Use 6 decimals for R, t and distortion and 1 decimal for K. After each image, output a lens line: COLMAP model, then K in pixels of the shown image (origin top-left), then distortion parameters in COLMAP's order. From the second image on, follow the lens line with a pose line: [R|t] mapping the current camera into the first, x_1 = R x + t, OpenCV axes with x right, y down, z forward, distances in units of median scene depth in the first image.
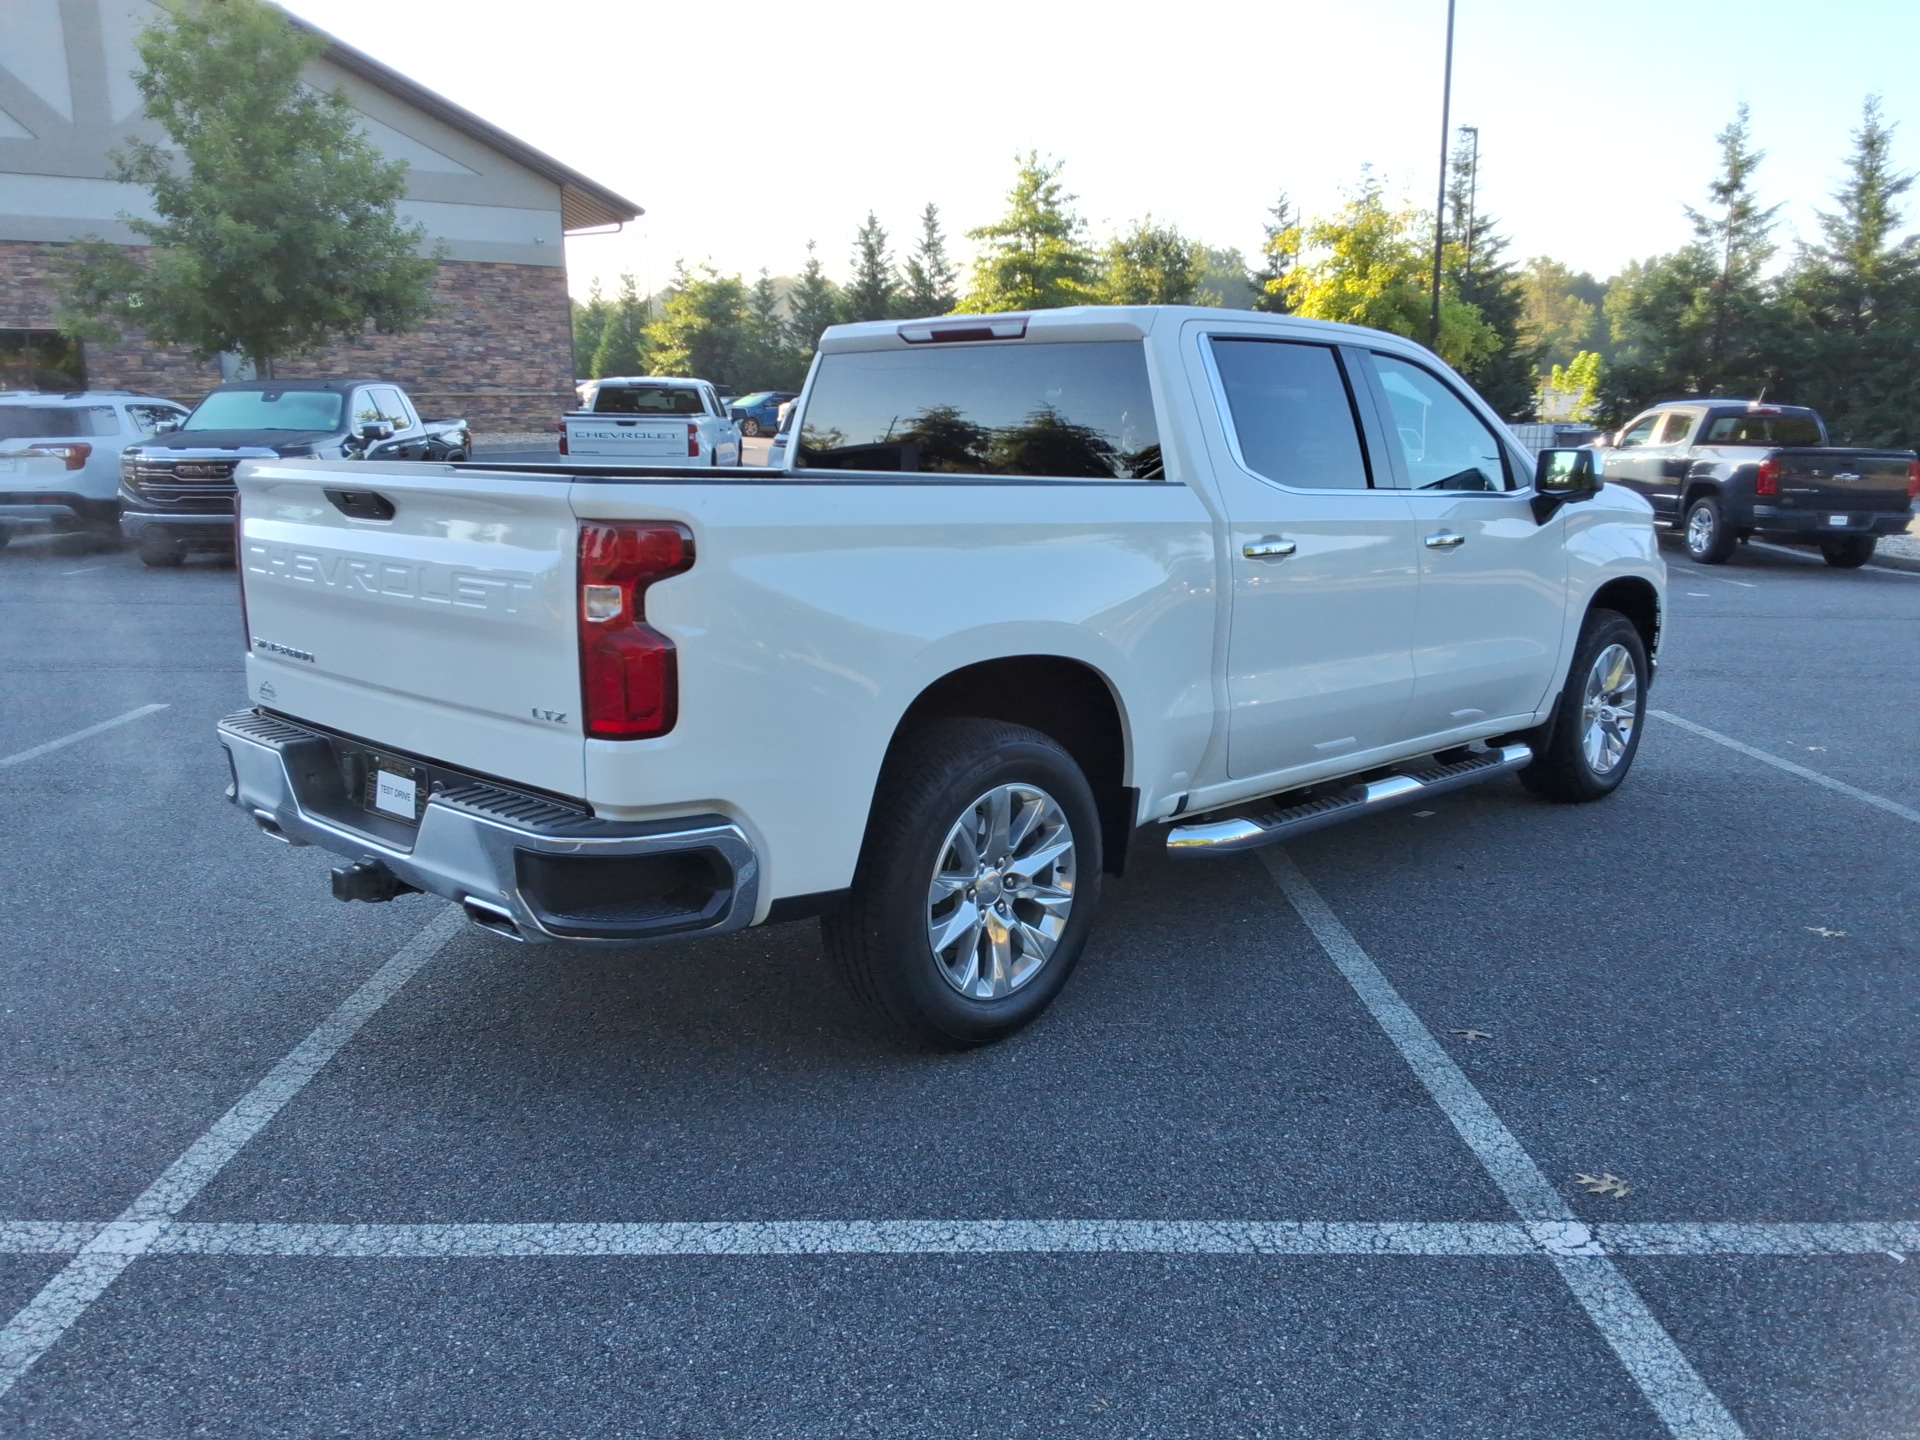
lens RADIAL K [[1542.3, 0, 973.3], [0, 1542.3, 703.4], [0, 0, 1]] dist [0.099190, -0.153439]
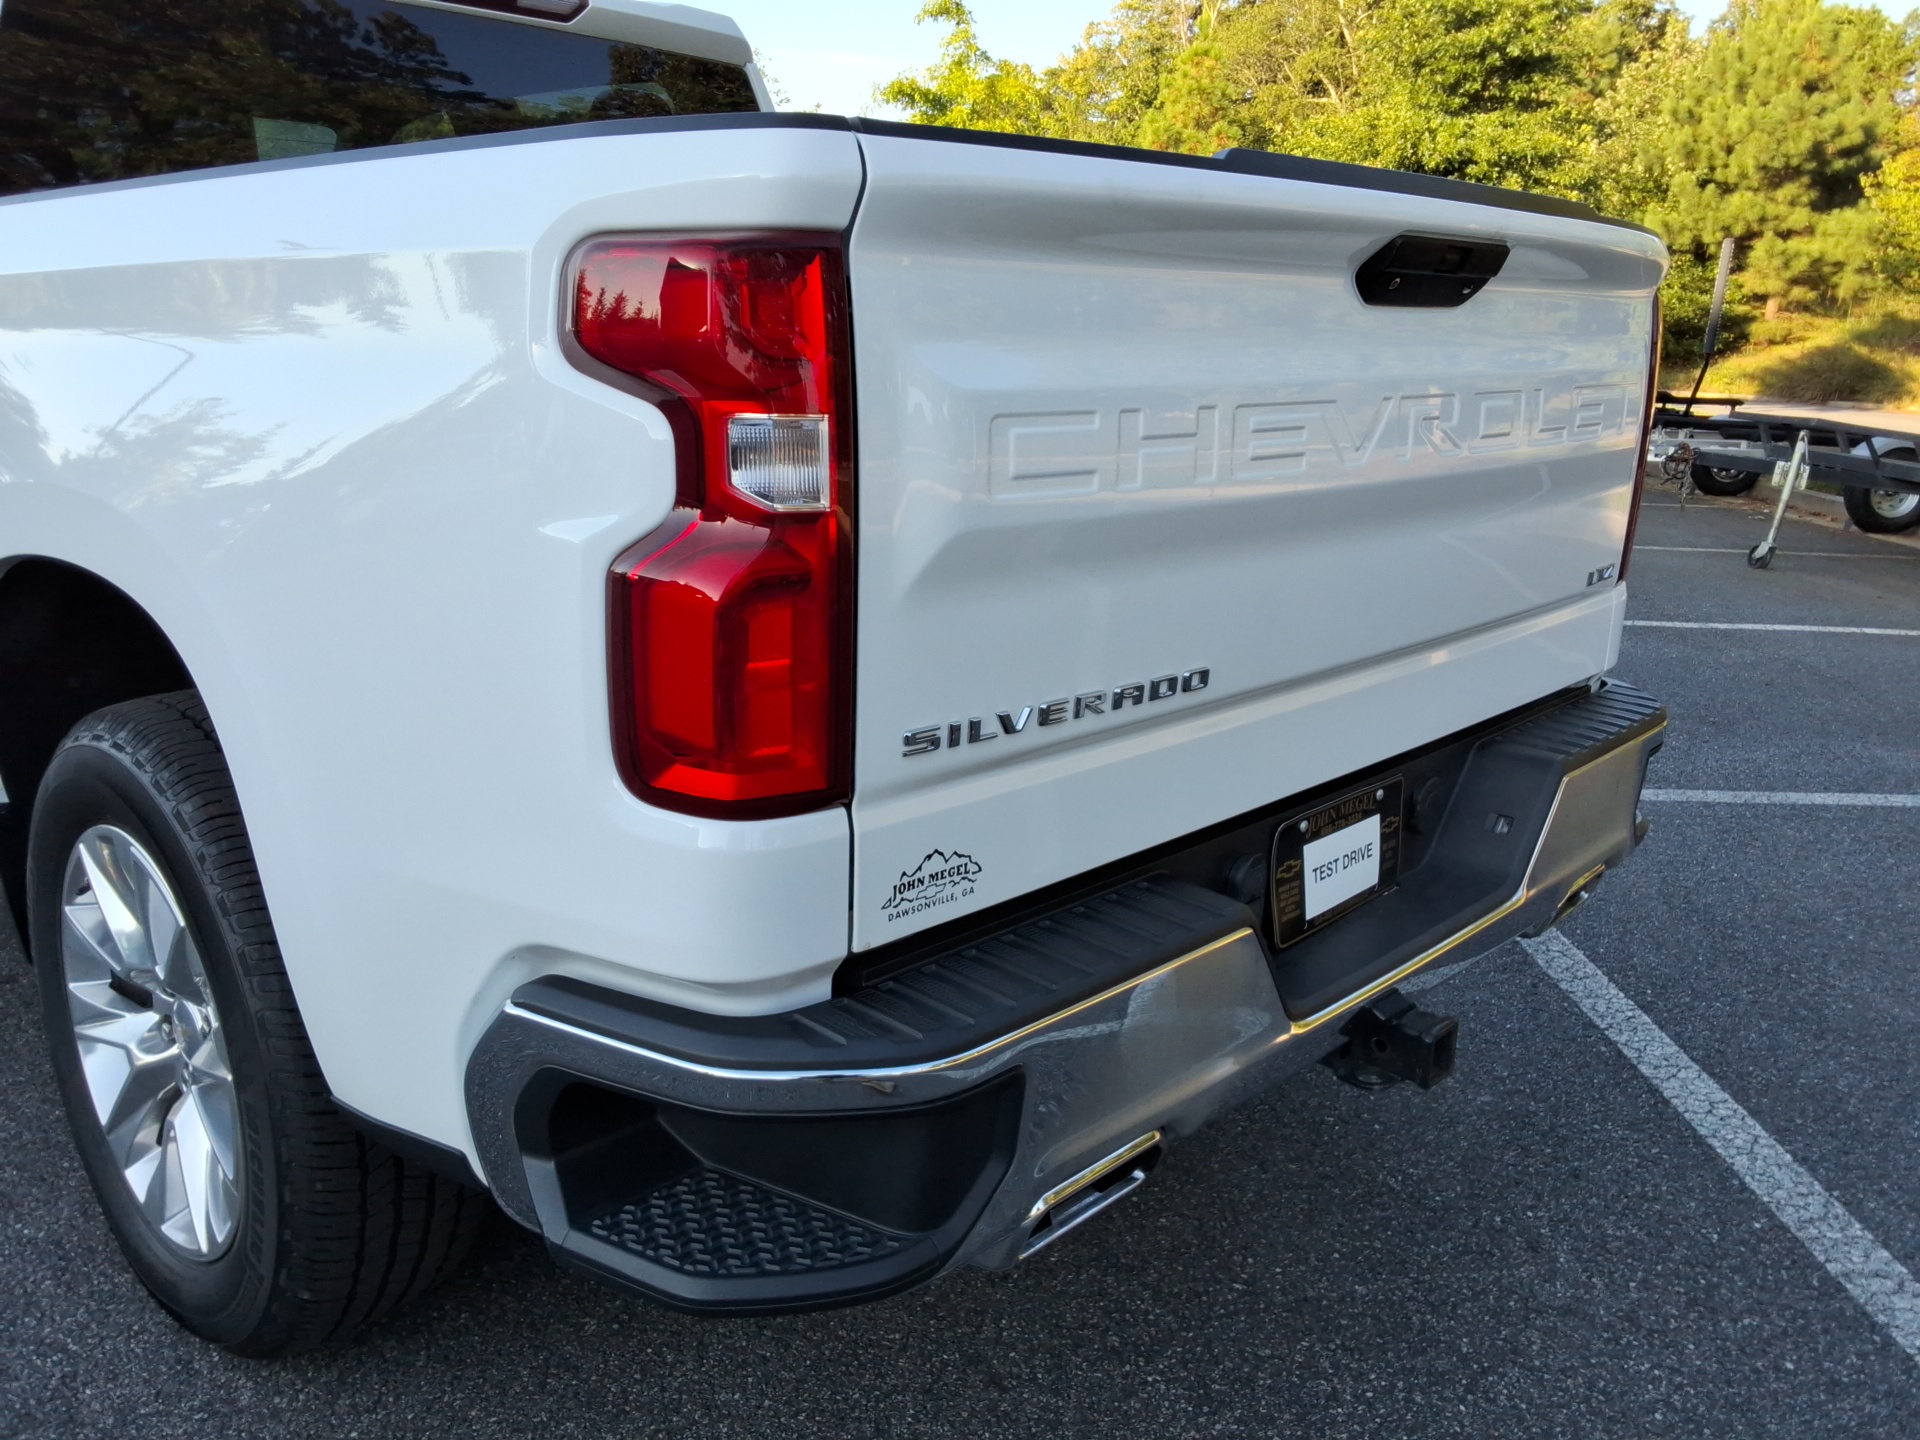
lens RADIAL K [[1542.3, 0, 982.5], [0, 1542.3, 706.6], [0, 0, 1]] dist [0.099190, -0.153439]
pose [[-0.023561, -0.252001, 0.967440, -0.372355], [0.142920, 0.956920, 0.252741, -0.059735], [-0.989454, 0.144221, 0.013470, 0.487504]]
